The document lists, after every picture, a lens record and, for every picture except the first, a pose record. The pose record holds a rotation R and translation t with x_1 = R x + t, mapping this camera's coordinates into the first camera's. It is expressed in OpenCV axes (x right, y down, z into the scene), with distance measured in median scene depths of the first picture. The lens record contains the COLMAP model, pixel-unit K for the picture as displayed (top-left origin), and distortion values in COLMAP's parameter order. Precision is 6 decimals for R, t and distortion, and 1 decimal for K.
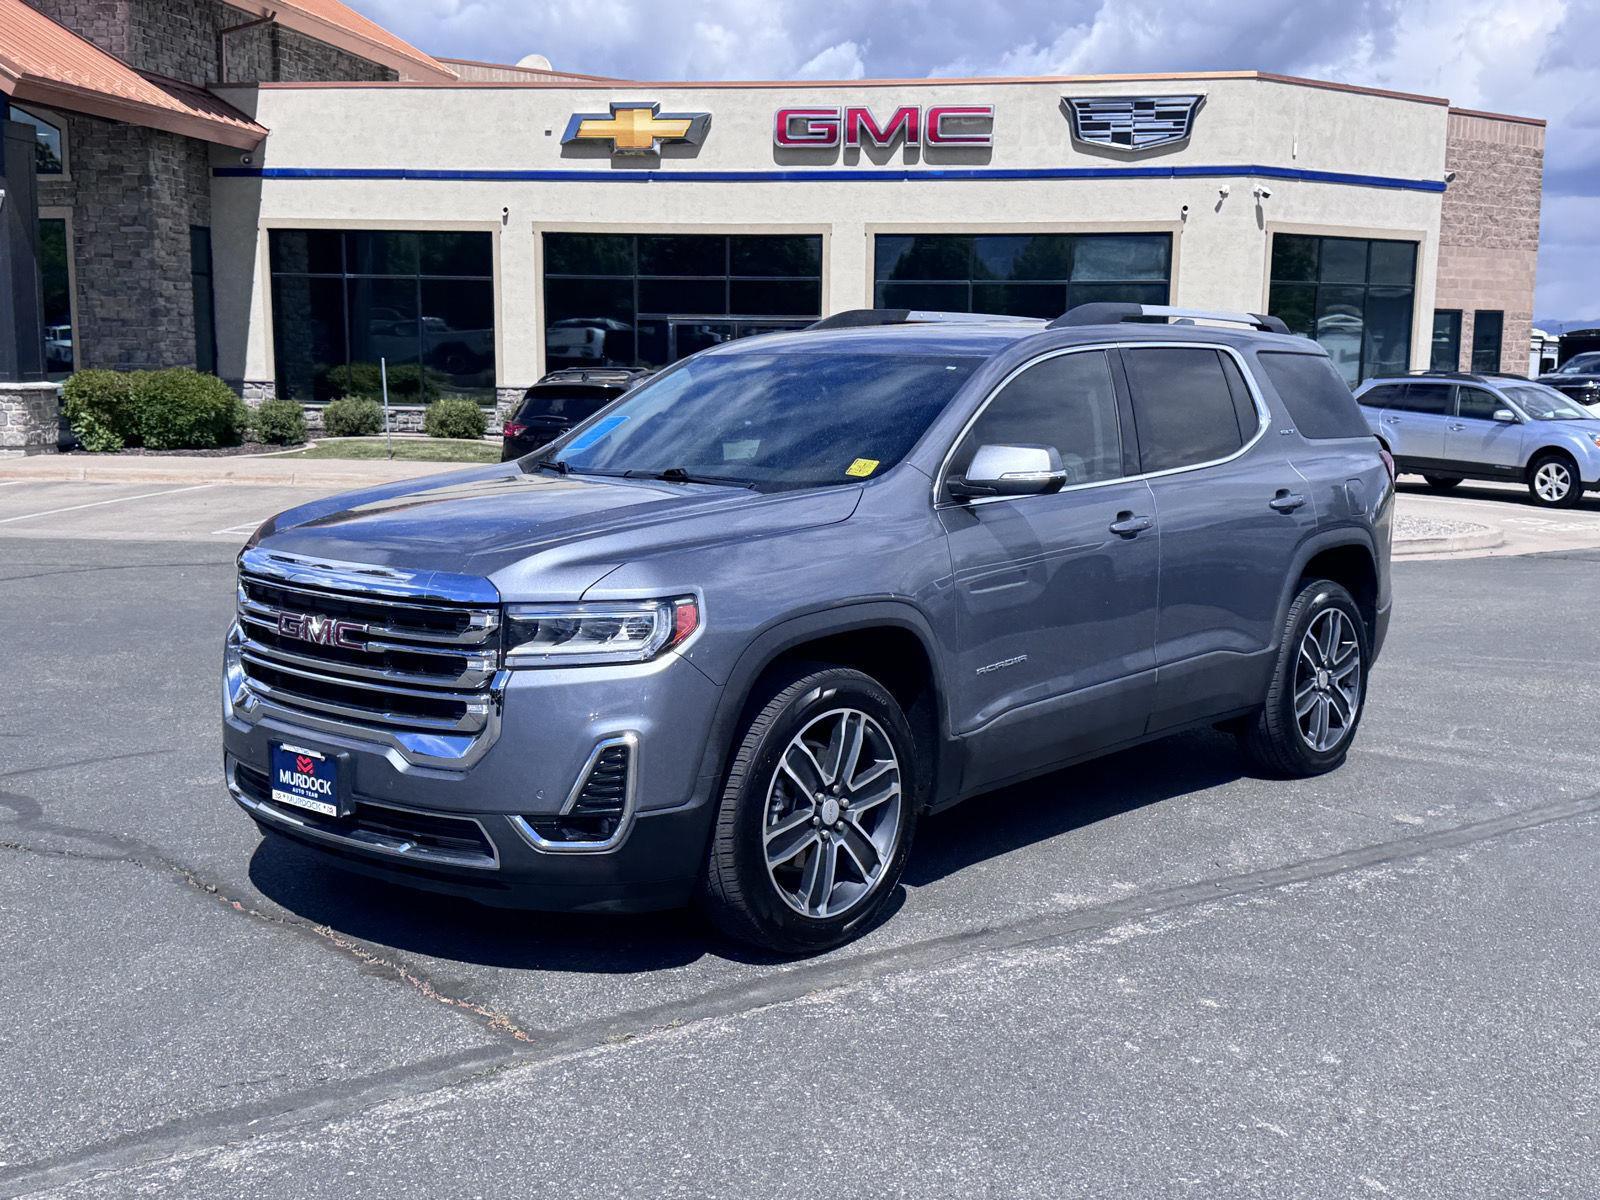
lens RADIAL K [[1760.2, 0, 825.2], [0, 1760.2, 603.5], [0, 0, 1]] dist [0.239608, -0.584860]
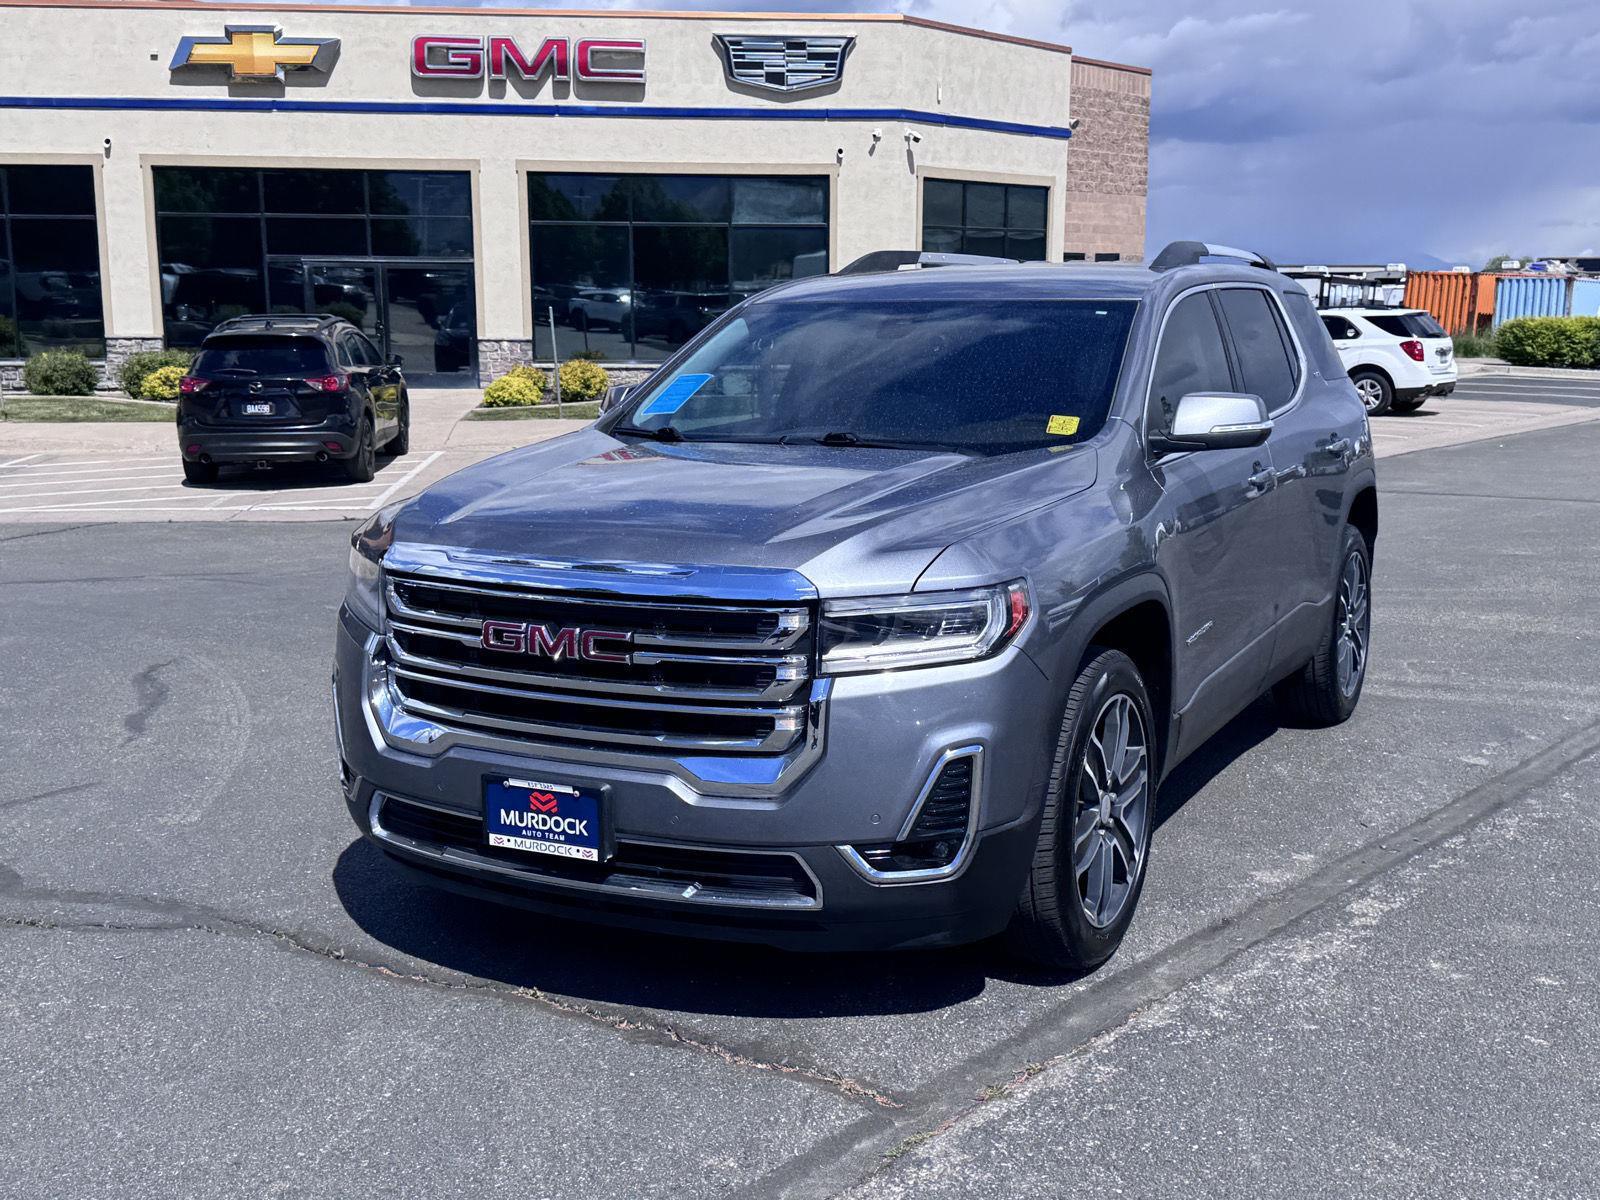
lens RADIAL K [[1749.4, 0, 819.9], [0, 1749.4, 608.1], [0, 0, 1]] dist [0.233631, -0.526608]
pose [[0.970362, -0.053375, 0.235689, -0.058448], [0.045253, 0.998185, 0.039739, -0.004588], [-0.237383, -0.027896, 0.971016, 0.027693]]
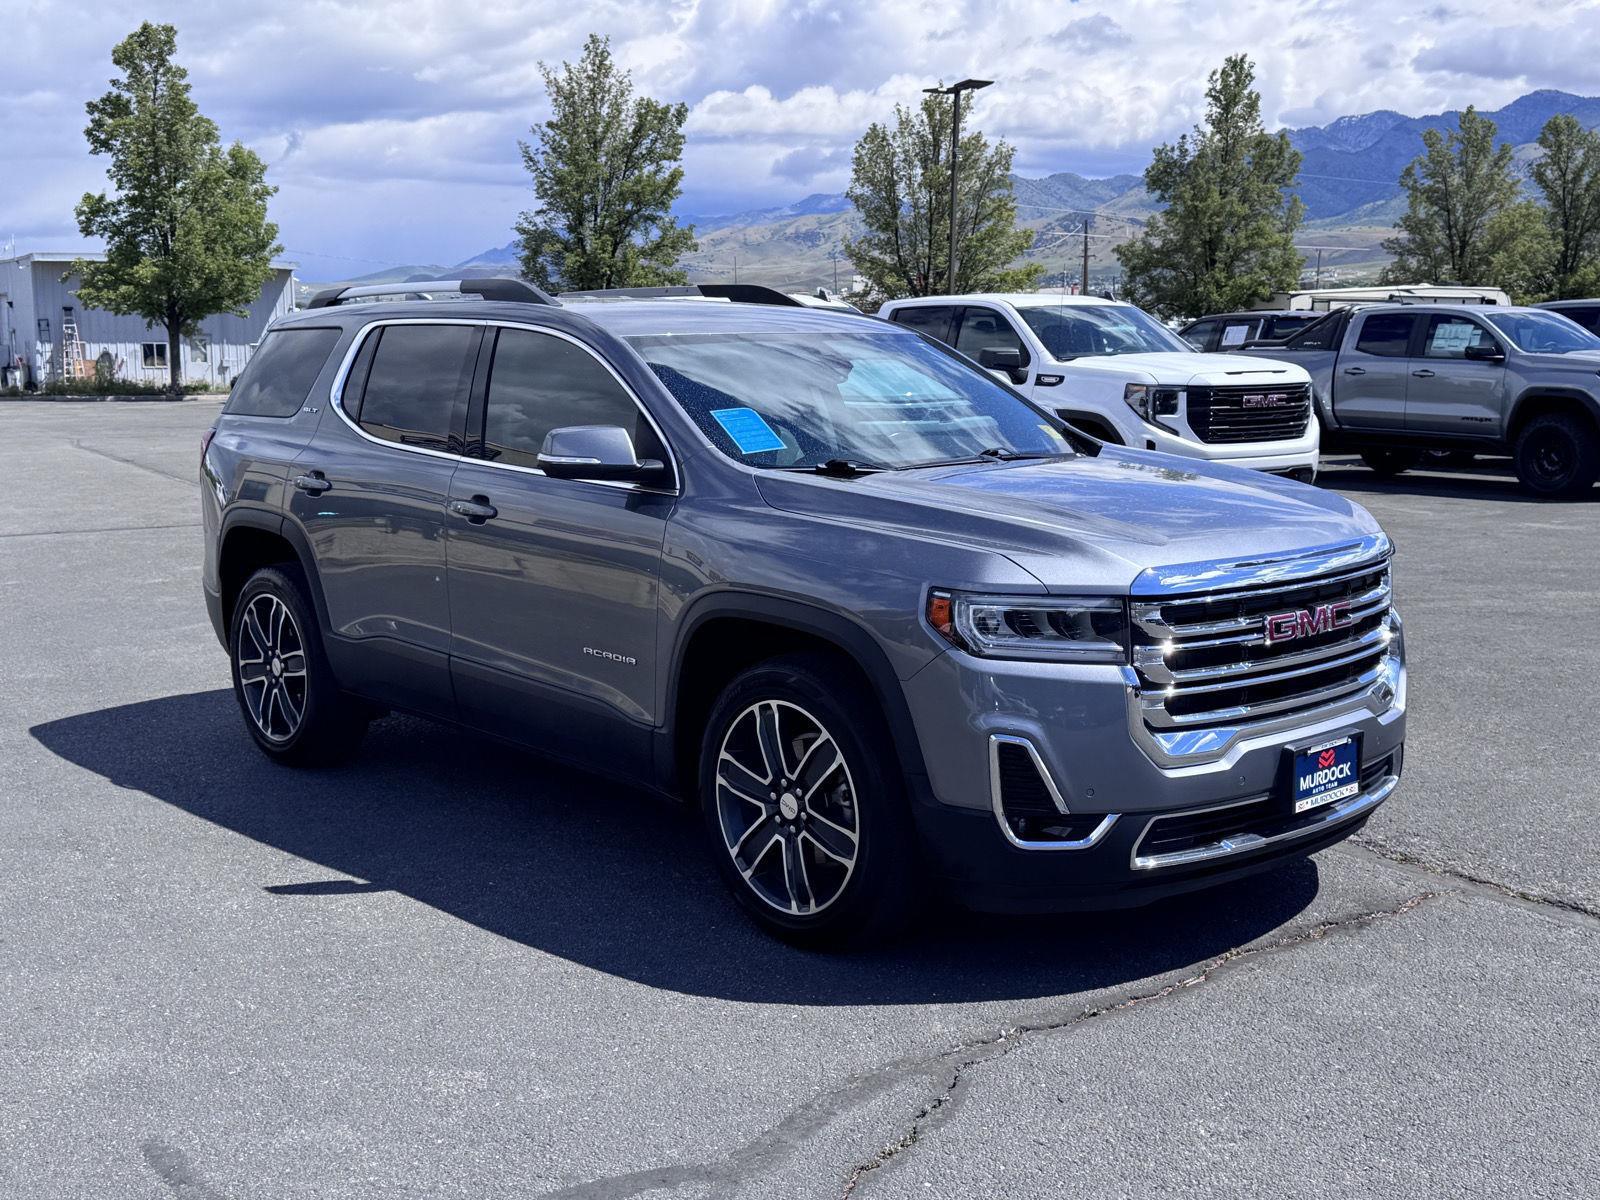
lens RADIAL K [[1769.2, 0, 800.0], [0, 1769.2, 600.0], [0, 0, 1]] dist [0.223283, -0.532503]
pose [[0.098430, -0.158918, 0.982373, -0.209125], [0.141364, 0.979389, 0.144271, -0.029175], [-0.985052, 0.124672, 0.118866, 0.190389]]
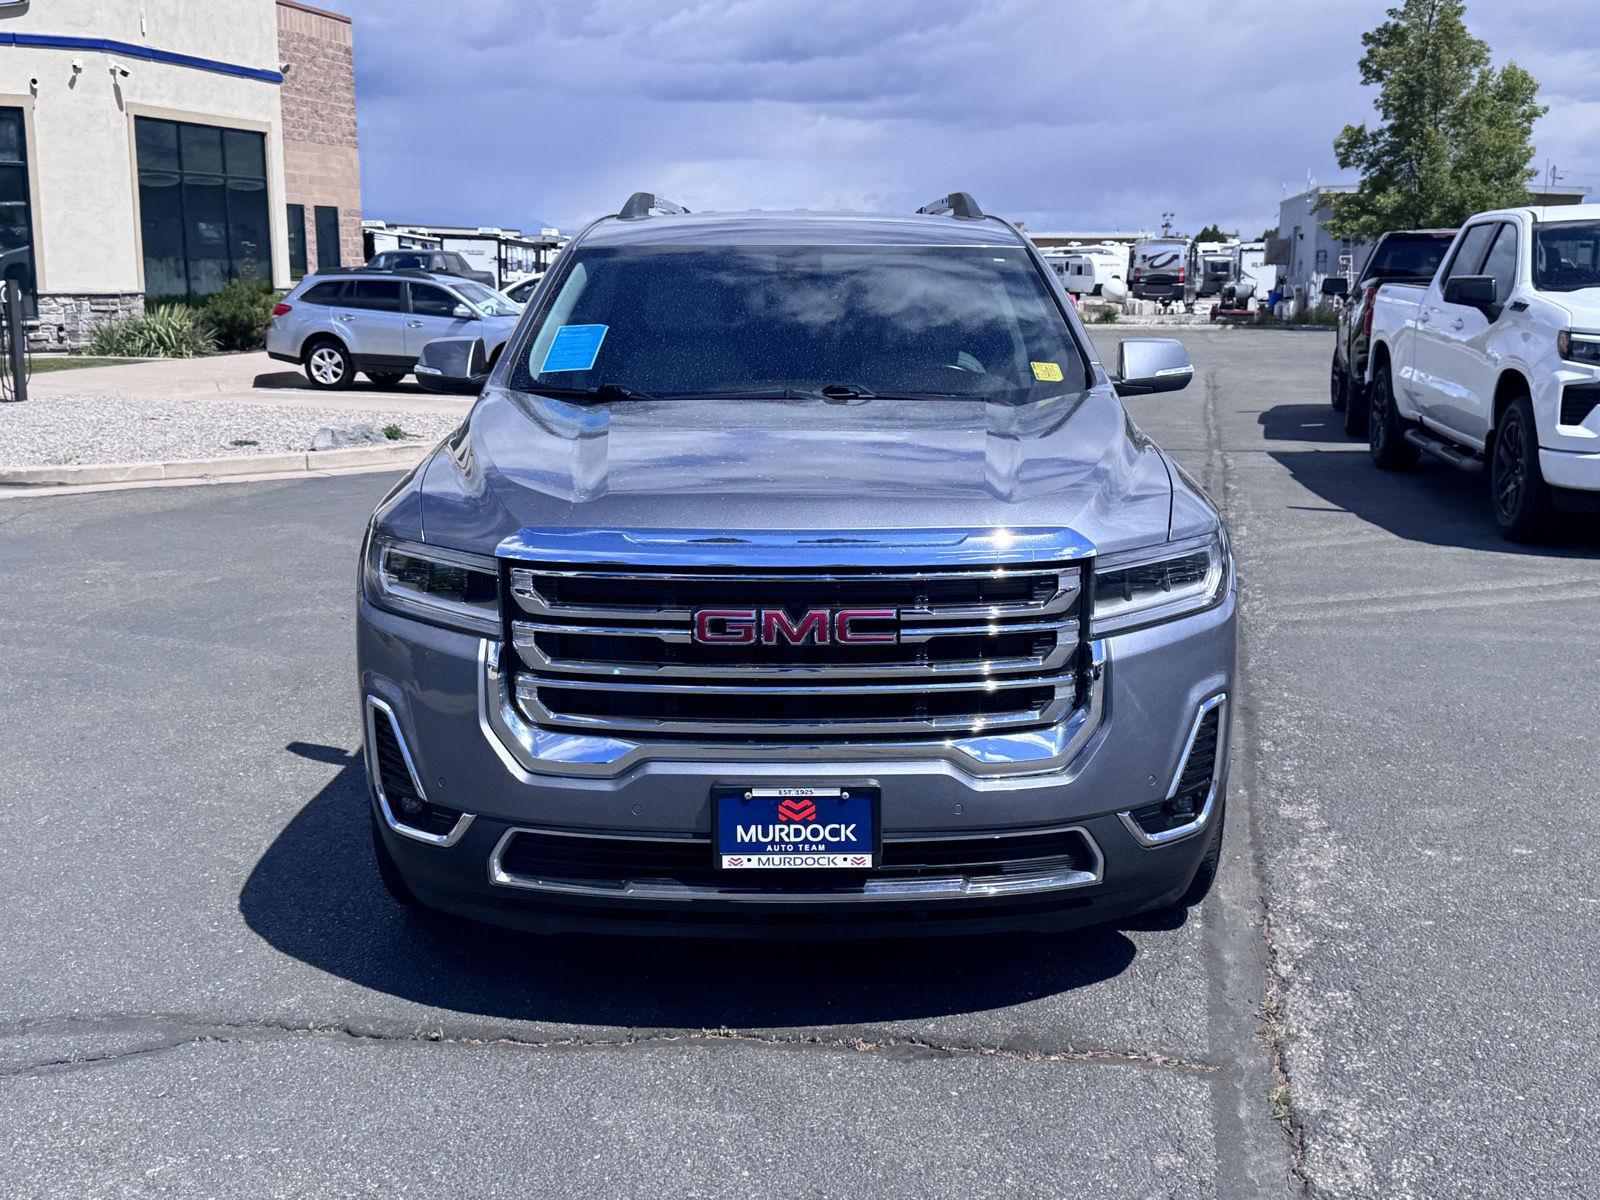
lens RADIAL K [[1759.5, 0, 819.3], [0, 1759.5, 597.3], [0, 0, 1]] dist [0.174074, -0.355672]
pose [[0.745517, -0.130546, 0.653576, -0.123219], [0.095381, 0.991433, 0.089232, -0.010083], [-0.659626, -0.004185, 0.751582, 0.073666]]
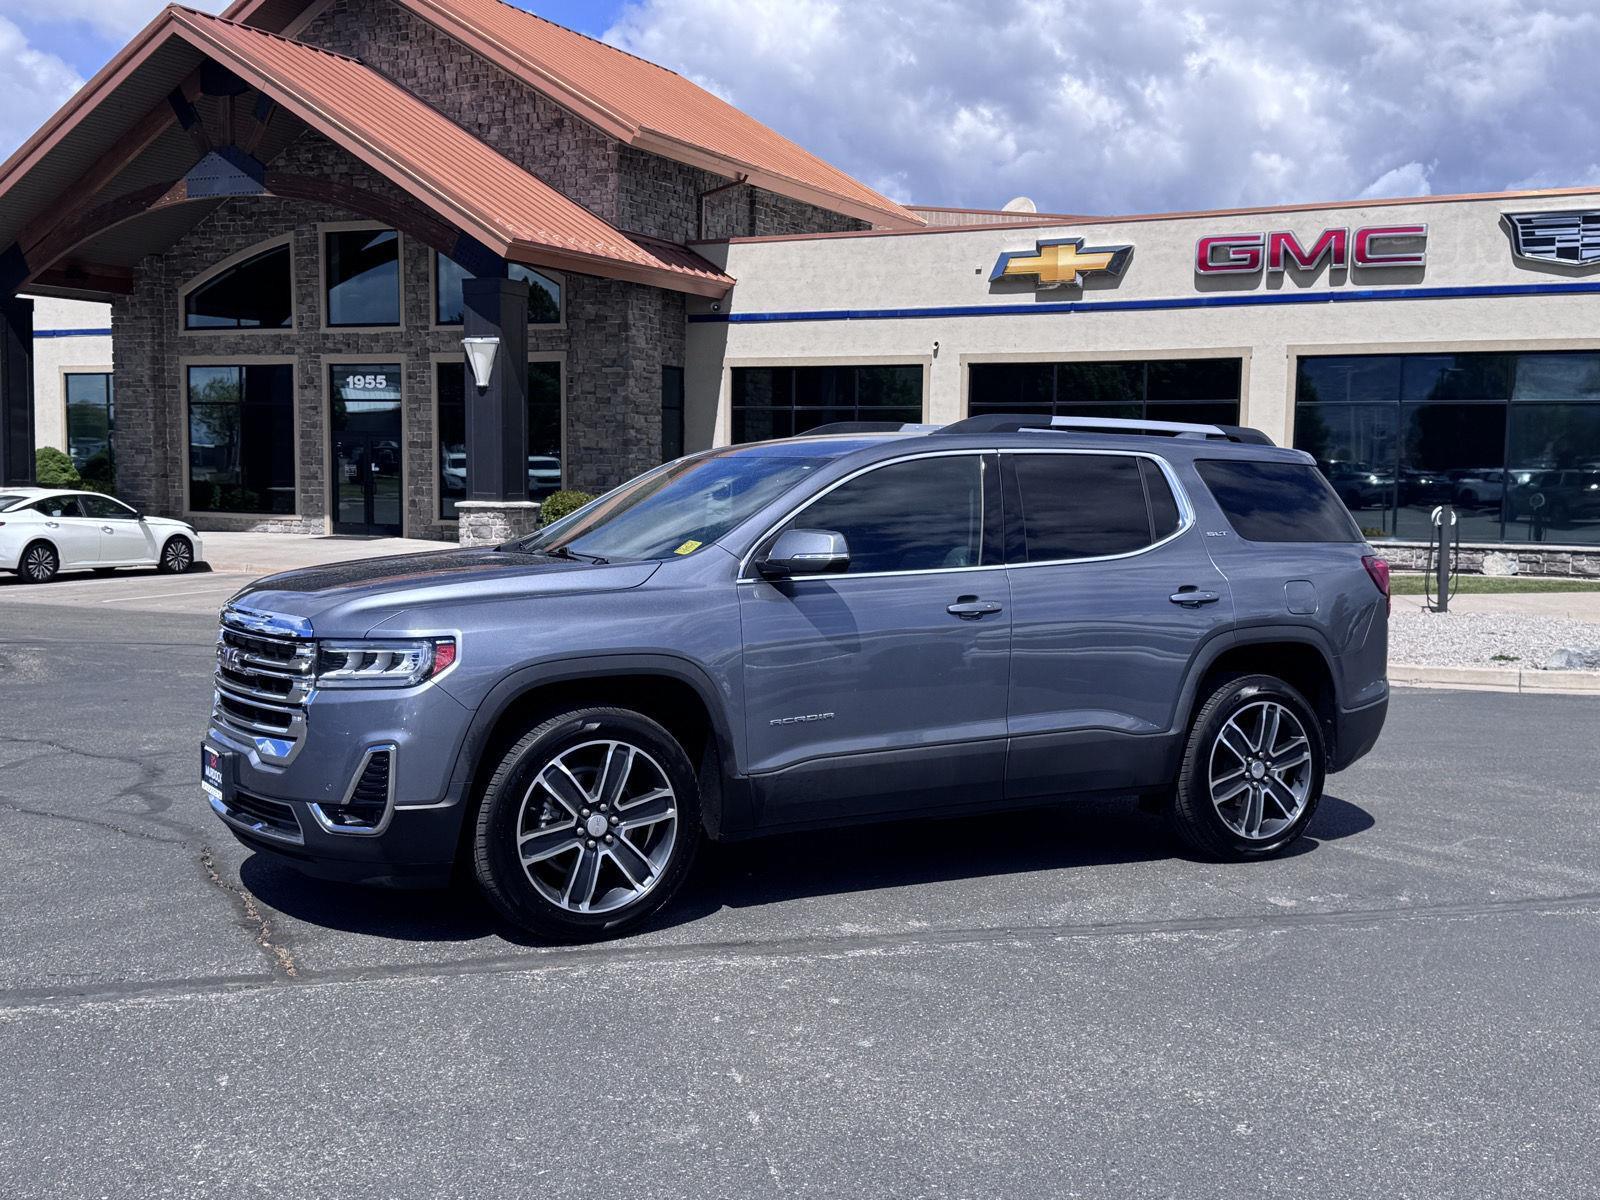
lens RADIAL K [[1769.2, 0, 800.0], [0, 1769.2, 600.0], [0, 0, 1]] dist [0.223283, -0.532503]
pose [[0.949264, 0.025730, -0.313425, 0.084241], [-0.048768, 0.996635, -0.065886, 0.006166], [0.310675, 0.077828, 0.947324, -0.020174]]
